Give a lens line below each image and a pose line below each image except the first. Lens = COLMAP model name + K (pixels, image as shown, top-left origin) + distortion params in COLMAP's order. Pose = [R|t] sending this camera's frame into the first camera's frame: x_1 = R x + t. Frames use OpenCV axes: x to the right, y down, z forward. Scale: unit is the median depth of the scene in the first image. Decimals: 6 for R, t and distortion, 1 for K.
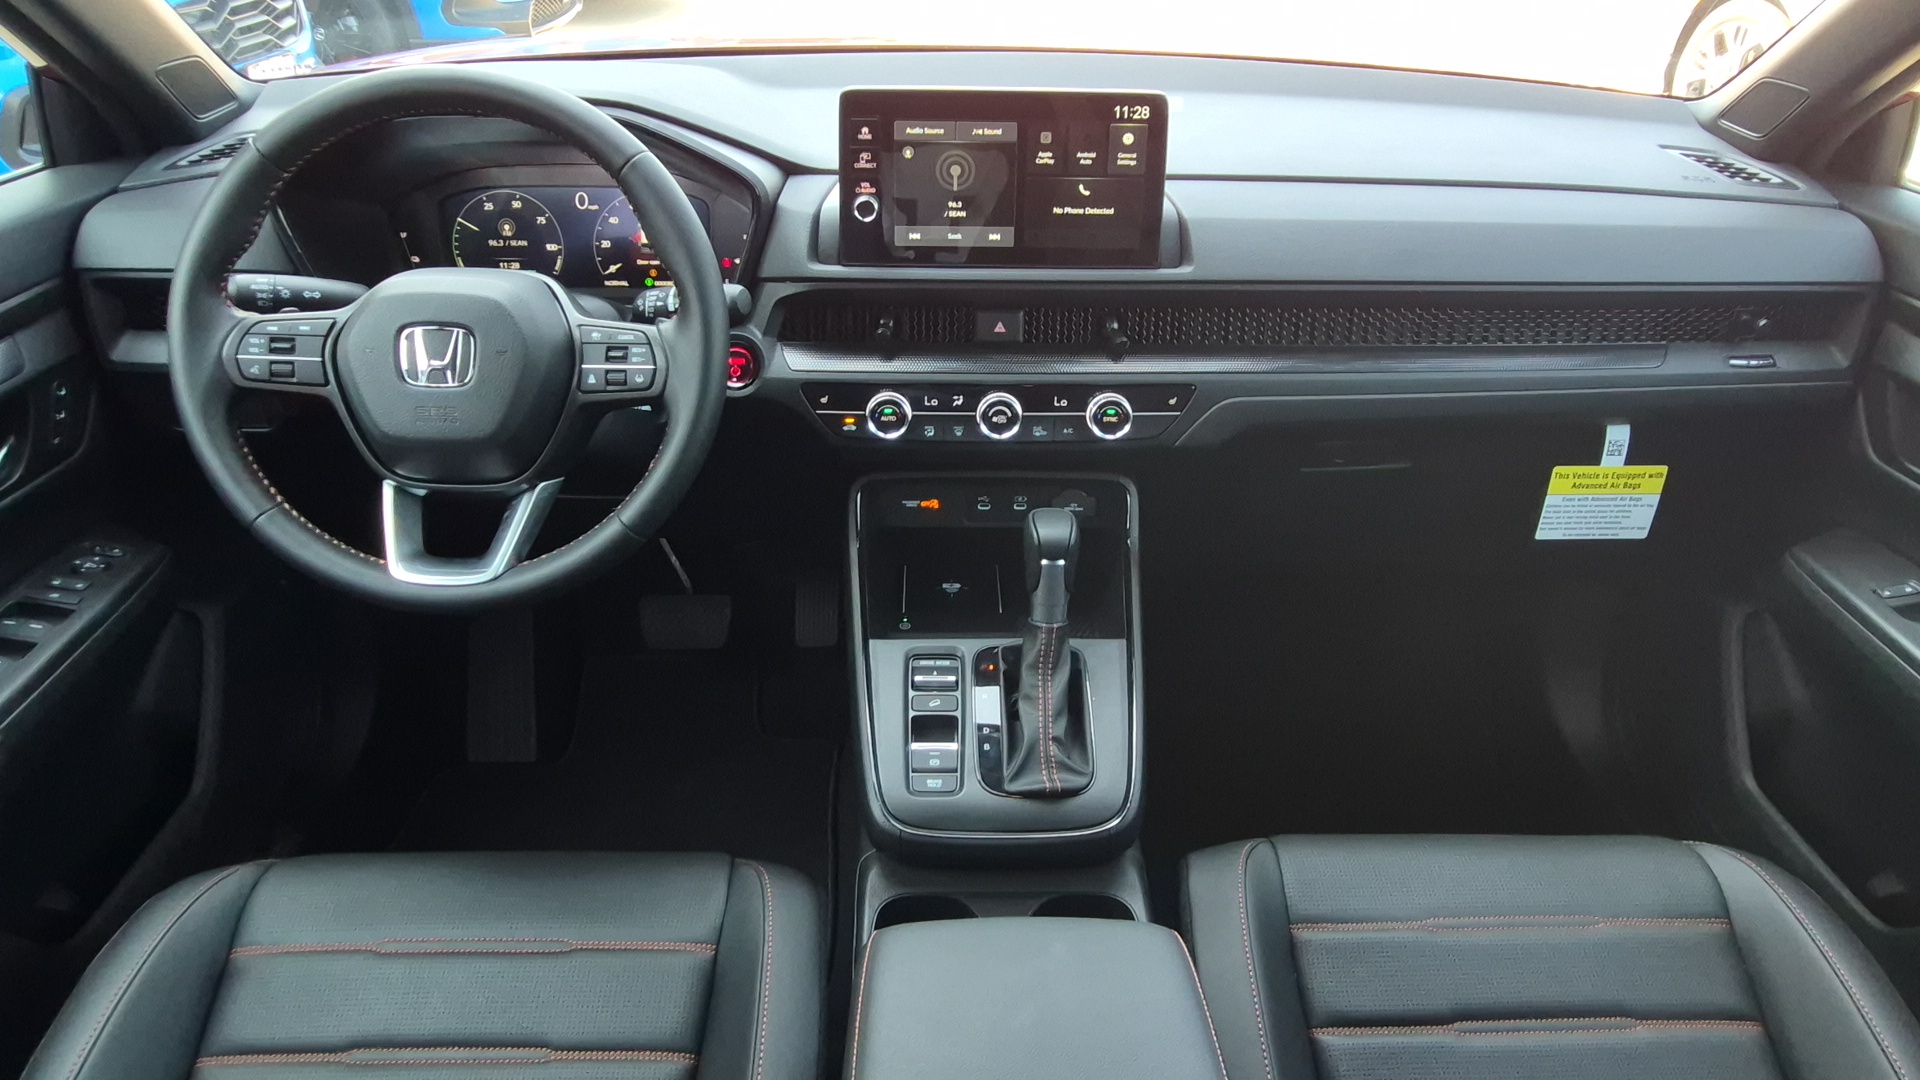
lens RADIAL K [[1301.9, 0, 954.6], [0, 1301.9, 522.9], [0, 0, 1]] dist [-0.007847, 0.005322]
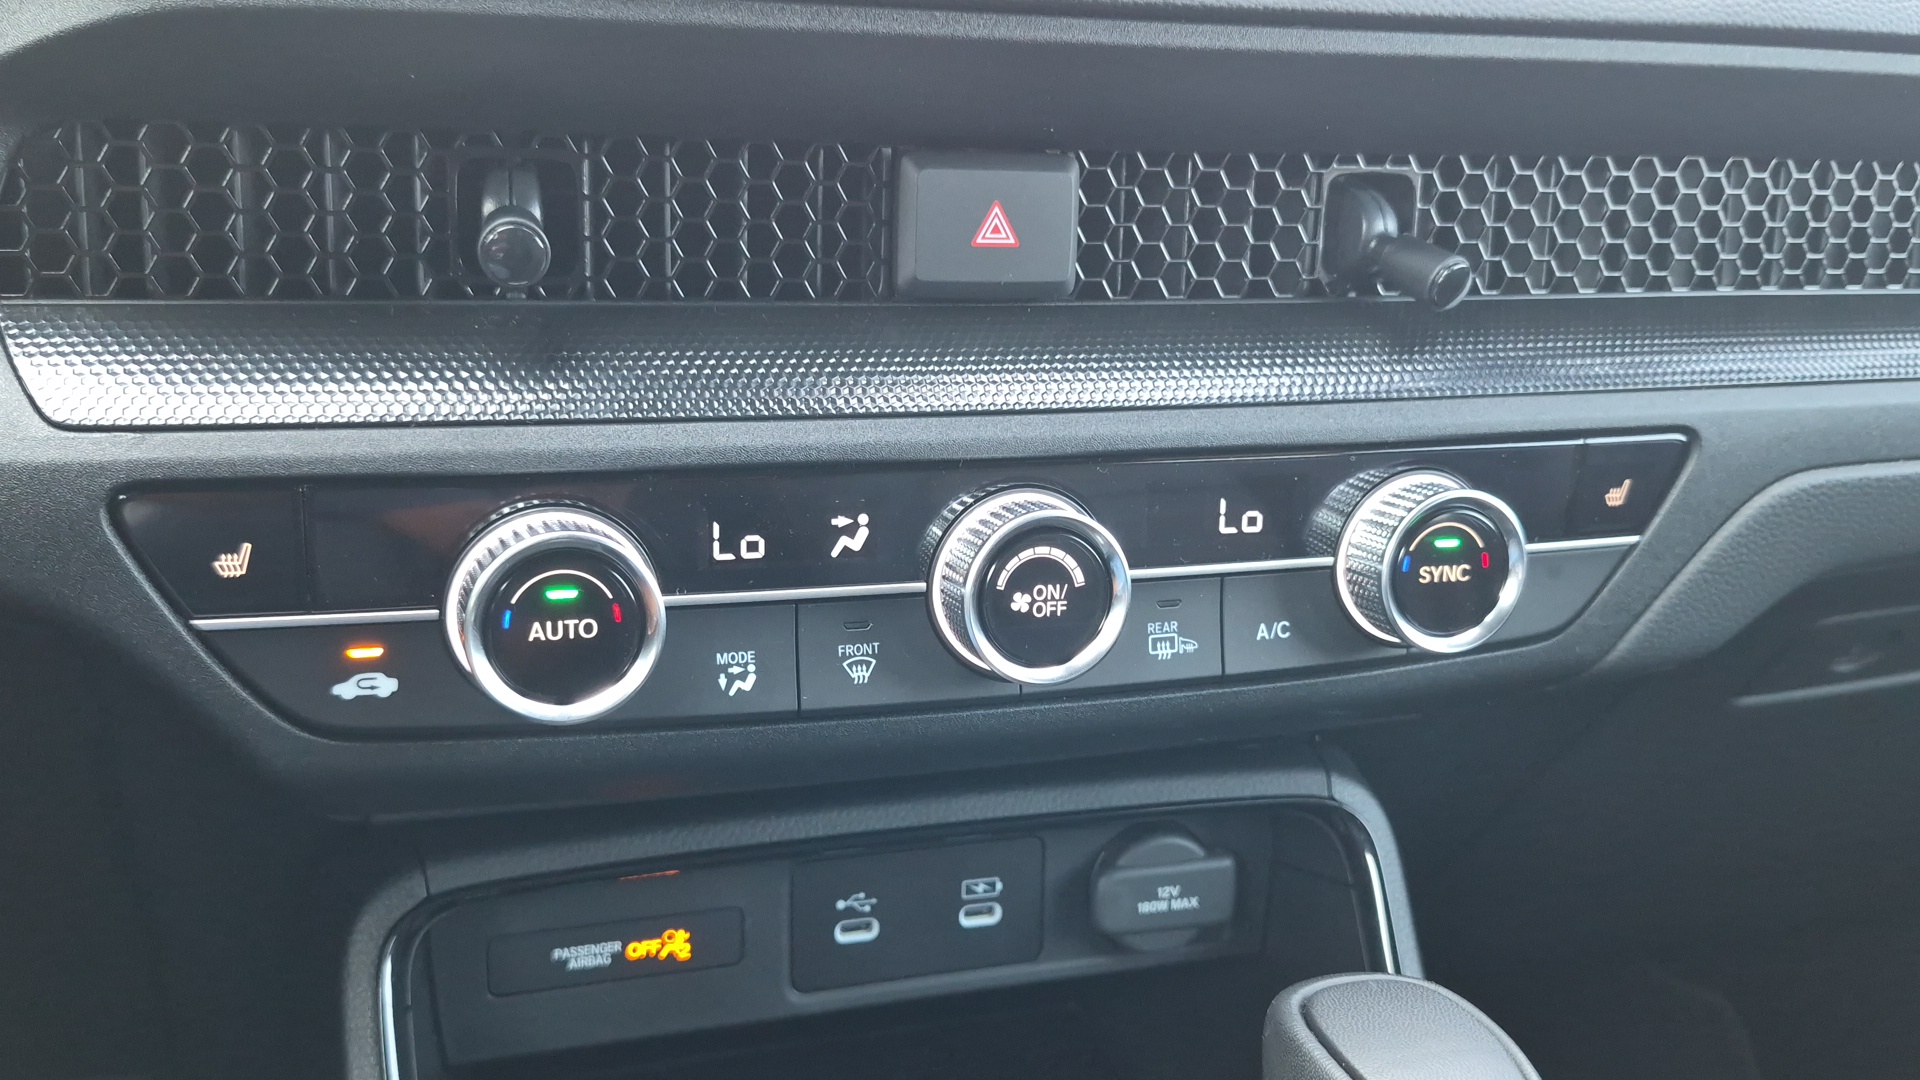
lens RADIAL K [[1848.8, 0, 980.0], [0, 1848.8, 531.6], [0, 0, 1]] dist [0.065337, 0.000000]
pose [[0.943940, -0.052464, 0.325922, -0.087361], [0.093222, 0.989471, -0.110714, -0.057321], [-0.316682, 0.134891, 0.938891, 0.704888]]
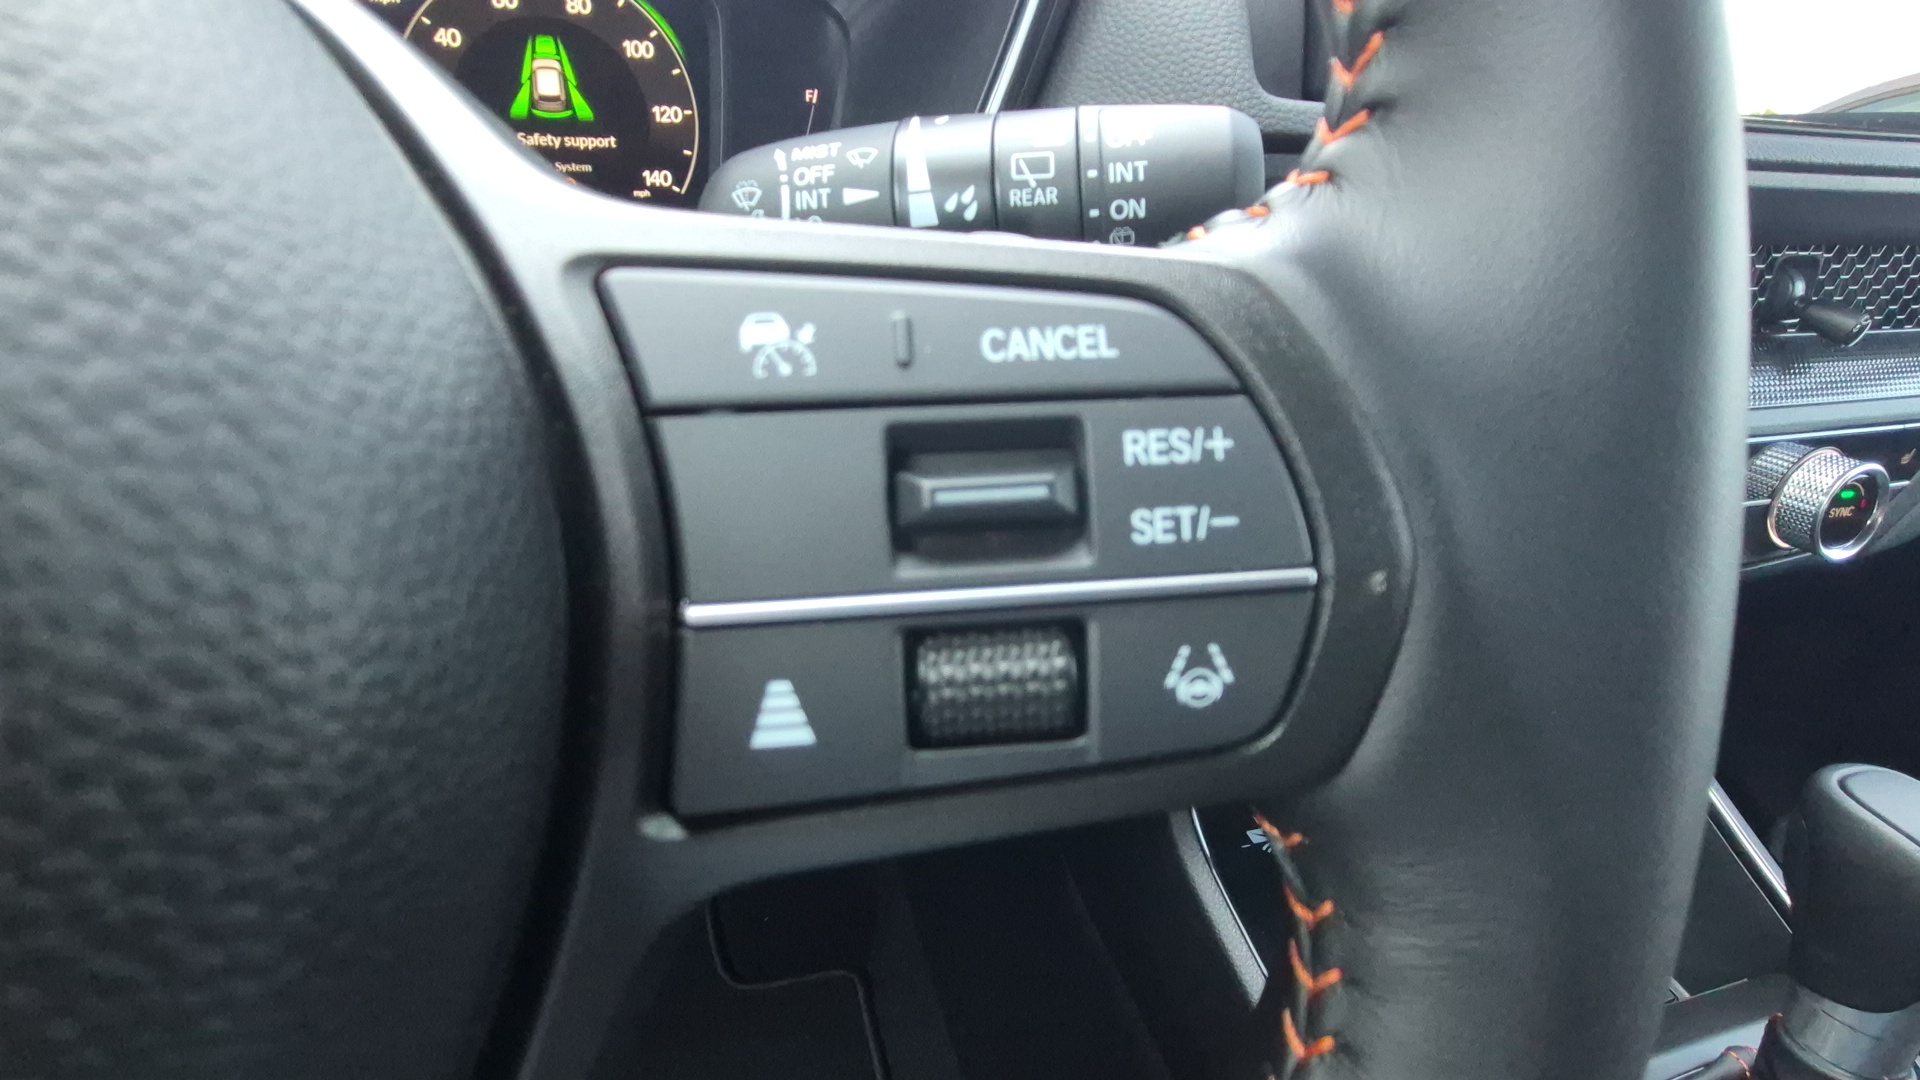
lens RADIAL K [[1015.7, 0, 957.4], [0, 1015.7, 512.8], [0, 0, 1]] dist [-0.011384, -0.000638]
pose [[0.955192, -0.079480, 0.285117, -0.254359], [0.069264, 0.996549, 0.045753, -0.117449], [-0.287770, -0.023954, 0.957400, 0.792519]]
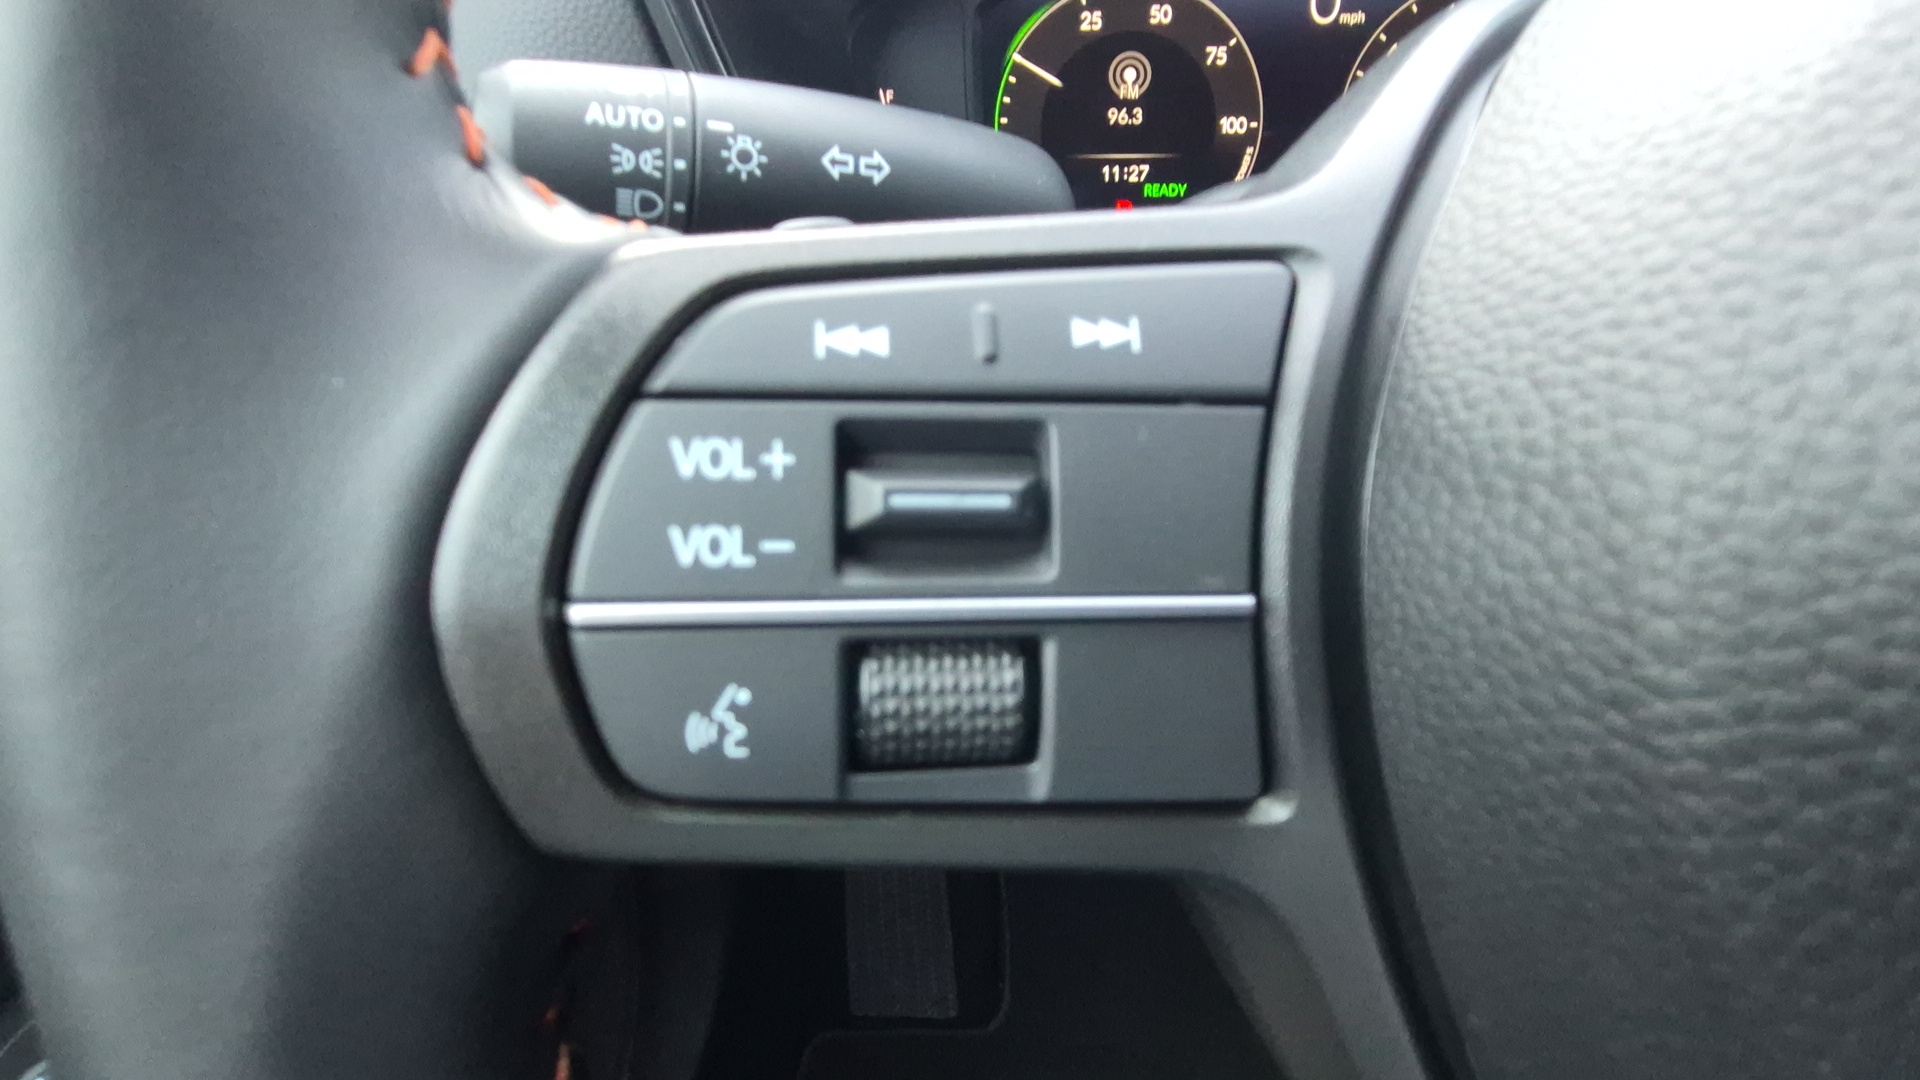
lens RADIAL K [[1015.7, 0, 957.1], [0, 1015.7, 528.2], [0, 0, 1]] dist [-0.011384, -0.000638]
pose [[0.997919, 0.003094, -0.064401, -0.442956], [0.000123, 0.998755, 0.049884, -0.119469], [0.064475, -0.049788, 0.996677, 0.791821]]
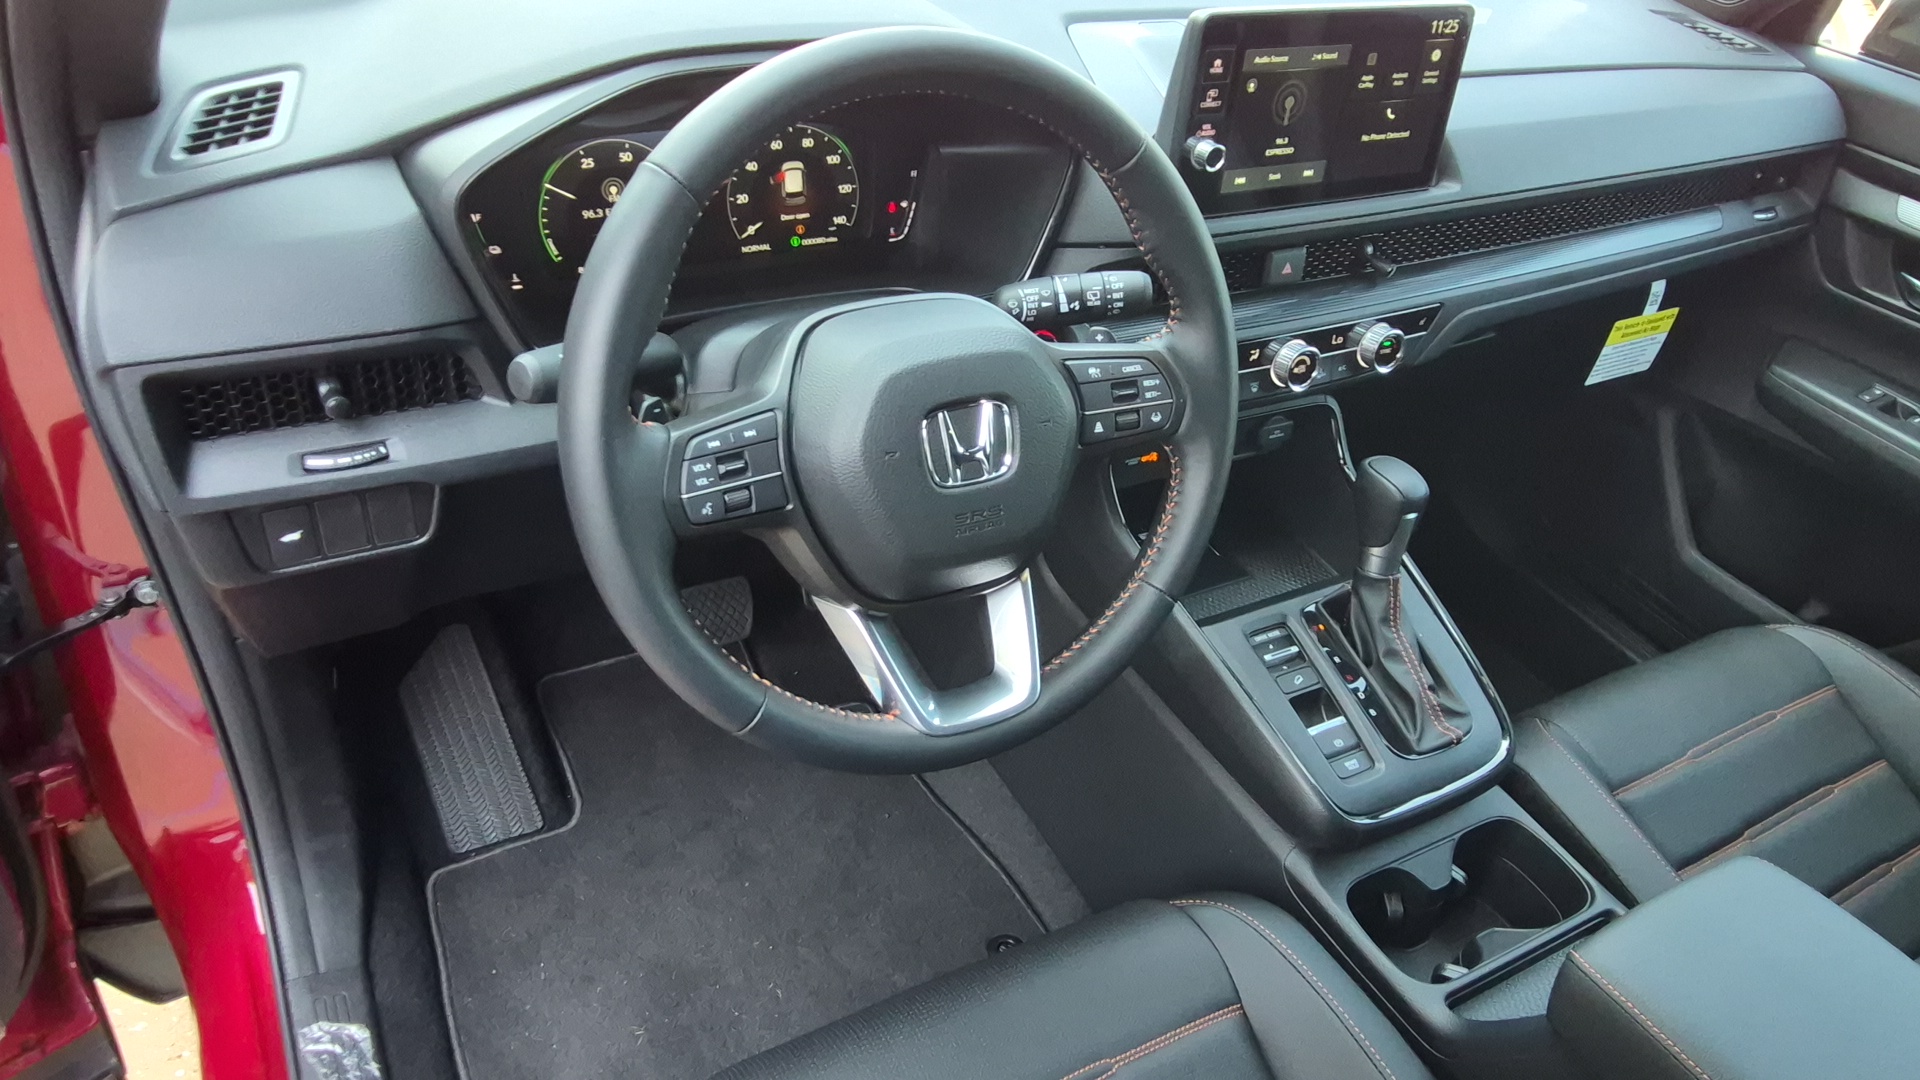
lens RADIAL K [[1294.6, 0, 966.1], [0, 1294.6, 522.8], [0, 0, 1]] dist [0.007004, 0.007420]
pose [[0.873114, -0.210448, 0.439754, -0.620907], [0.128700, 0.969529, 0.208448, -0.202418], [-0.470222, -0.125402, 0.873593, 0.297743]]
